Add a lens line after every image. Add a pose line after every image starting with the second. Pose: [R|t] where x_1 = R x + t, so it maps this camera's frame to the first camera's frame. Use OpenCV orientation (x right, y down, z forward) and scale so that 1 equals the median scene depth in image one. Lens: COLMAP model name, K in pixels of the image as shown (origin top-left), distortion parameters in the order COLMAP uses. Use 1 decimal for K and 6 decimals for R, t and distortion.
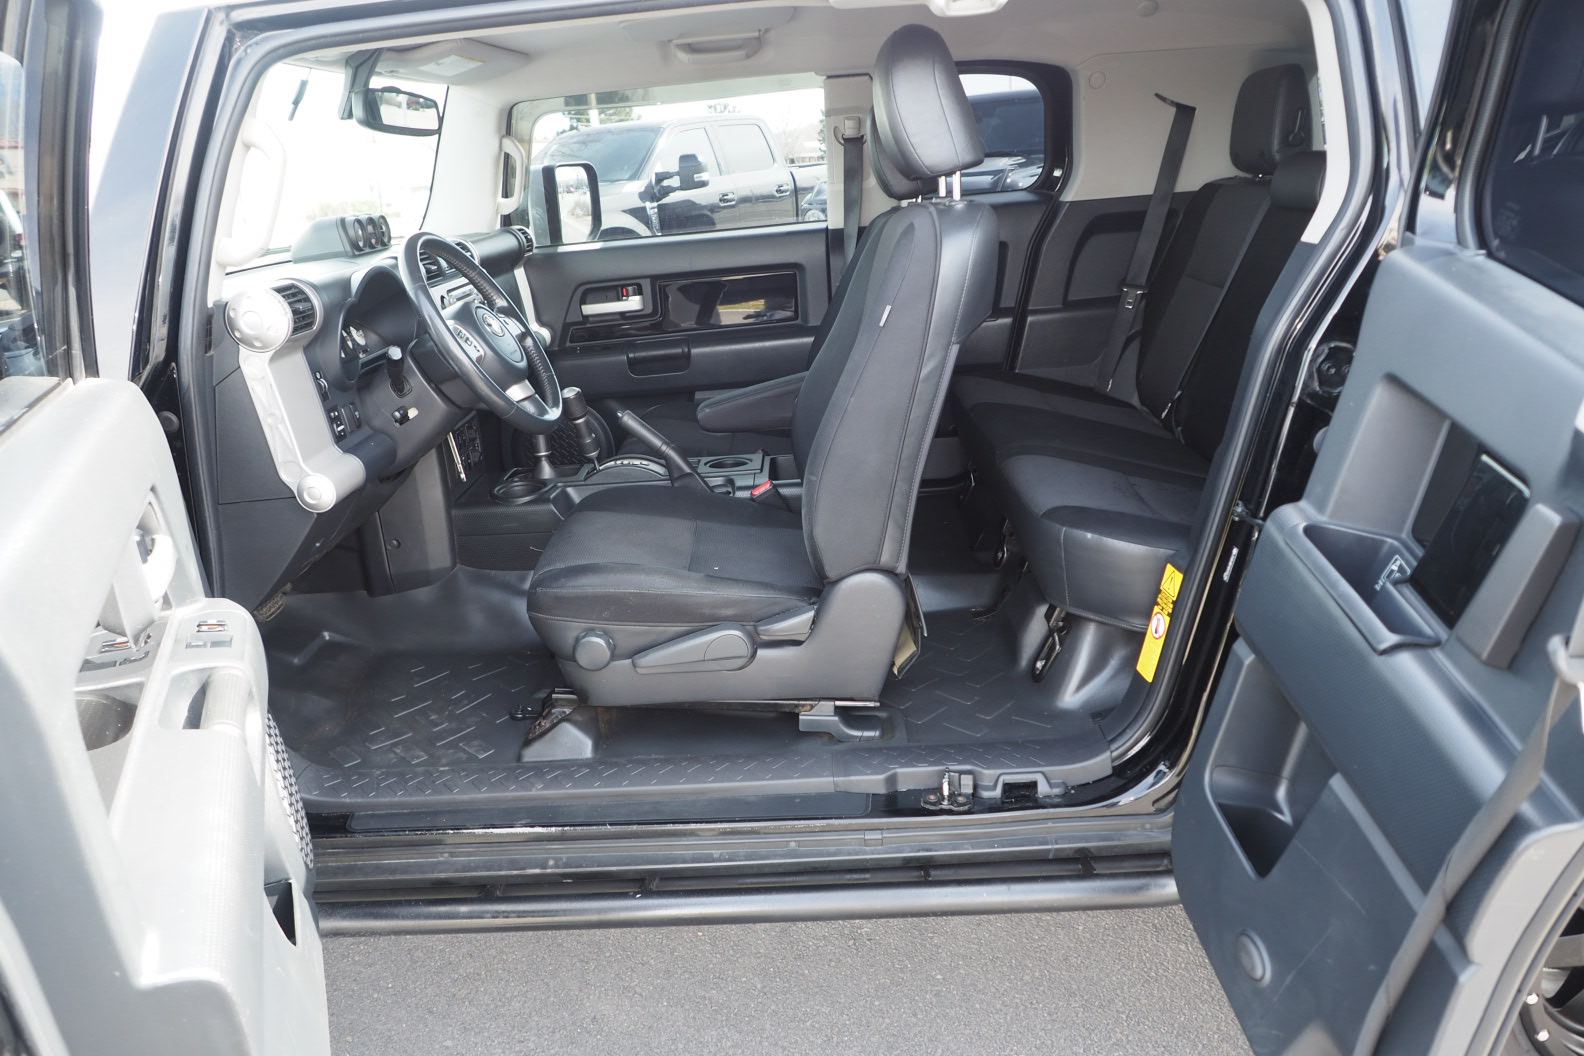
lens RADIAL K [[1114.8, 0, 789.5], [0, 1114.8, 526.2], [0, 0, 1]] dist [0.001950, -0.046399]
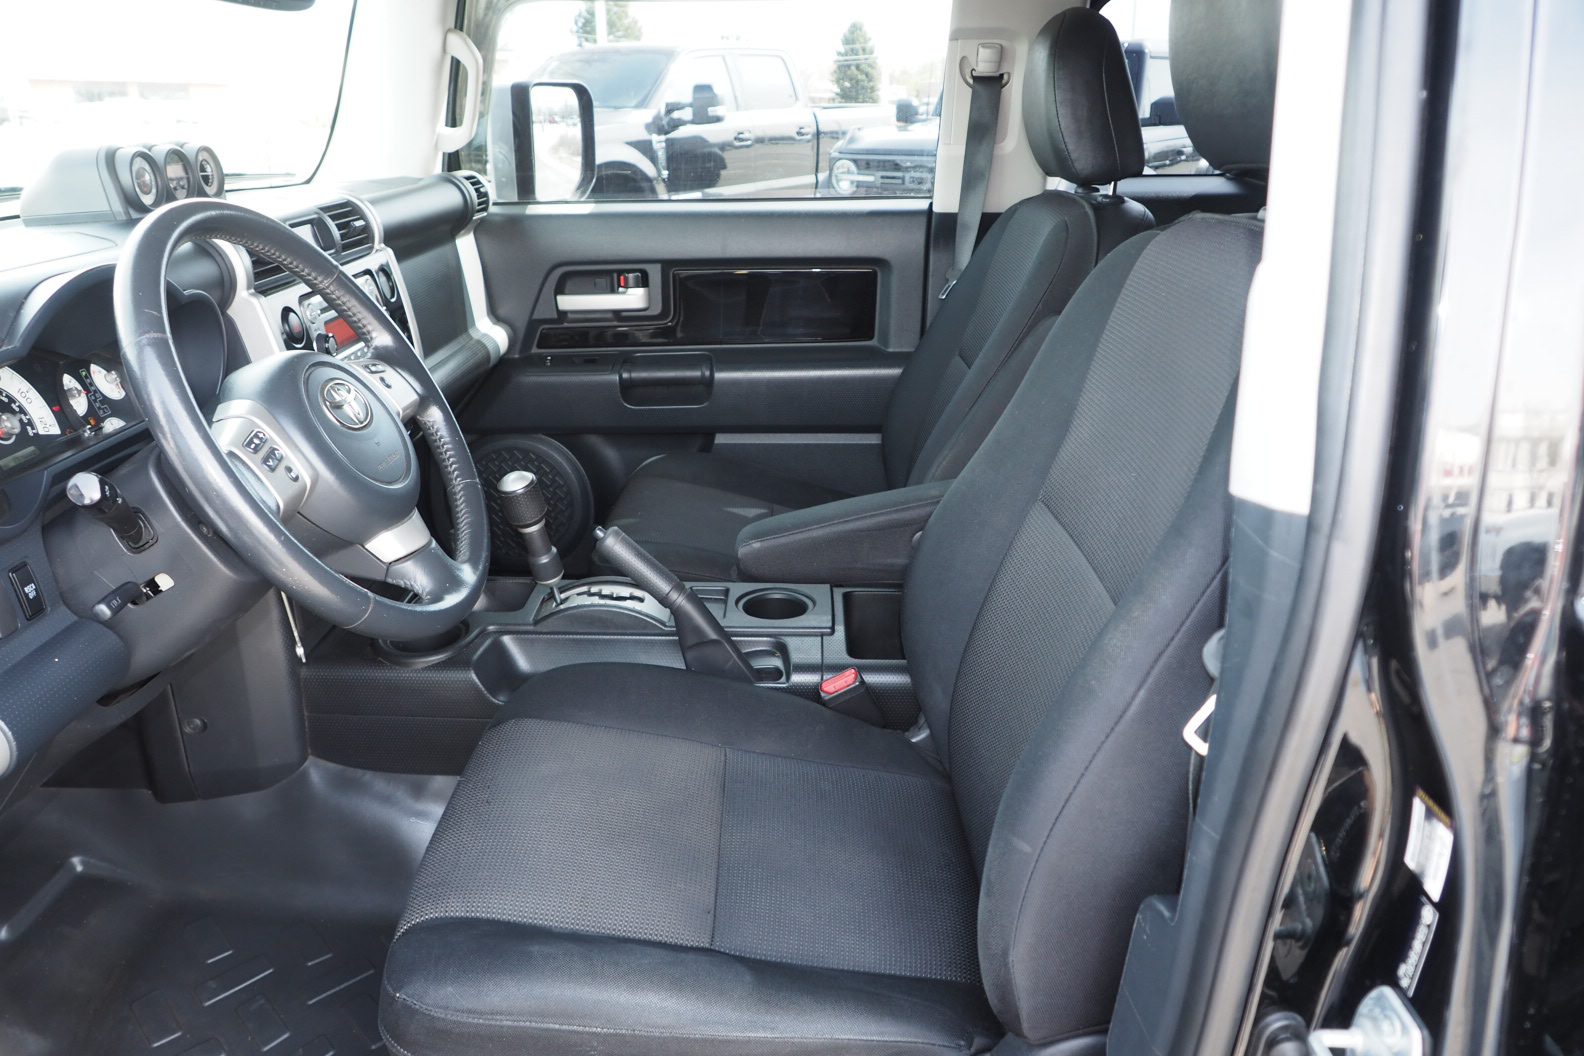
lens RADIAL K [[1119.5, 0, 797.4], [0, 1119.5, 529.8], [0, 0, 1]] dist [-0.022160, 0.002746]
pose [[0.997143, 0.070943, 0.025943, -0.049183], [-0.072172, 0.996138, 0.050010, -0.101635], [-0.022295, -0.051740, 0.998412, 0.314926]]
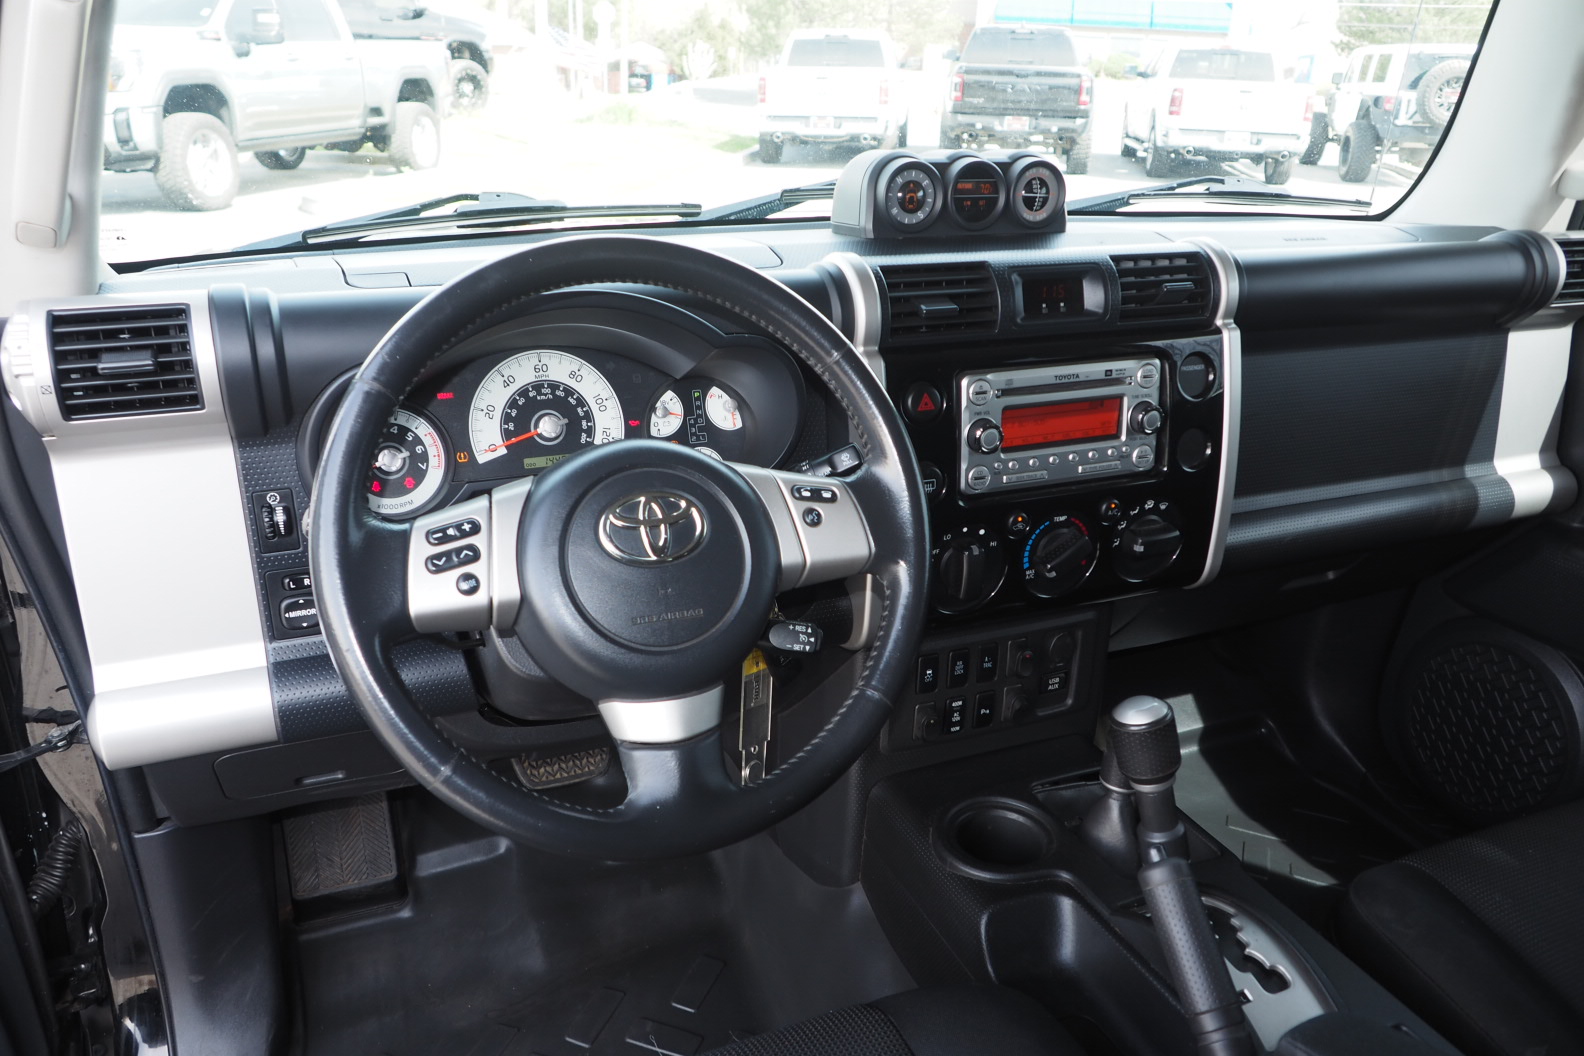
lens RADIAL K [[1180.3, 0, 798.4], [0, 1180.3, 559.7], [0, 0, 1]] dist [-0.022726, -0.005543]
pose [[0.404222, 0.432793, -0.805788, 0.040688], [-0.336414, 0.889565, 0.309029, -0.188556], [0.850547, 0.146162, 0.505180, 0.524857]]
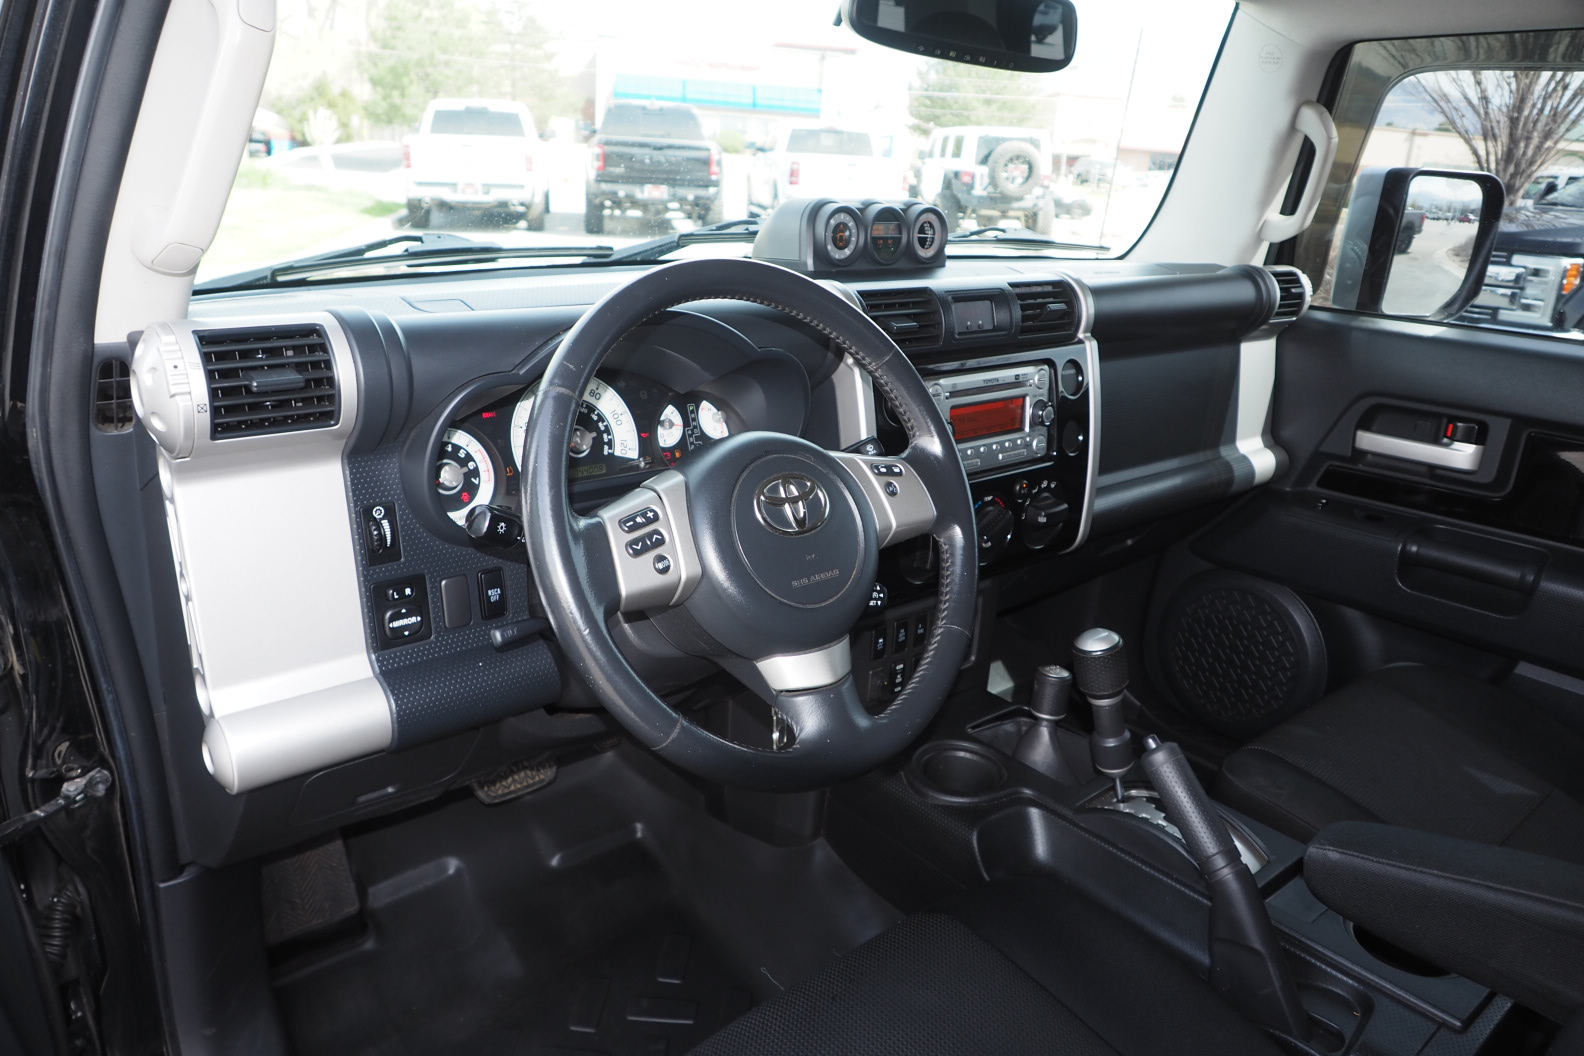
lens RADIAL K [[1122.5, 0, 791.3], [0, 1122.5, 556.1], [0, 0, 1]] dist [-0.030243, 0.003579]
pose [[0.655888, 0.356424, -0.665411, 0.014388], [-0.328235, 0.928471, 0.173794, -0.145631], [0.679759, 0.104422, 0.725964, 0.429094]]
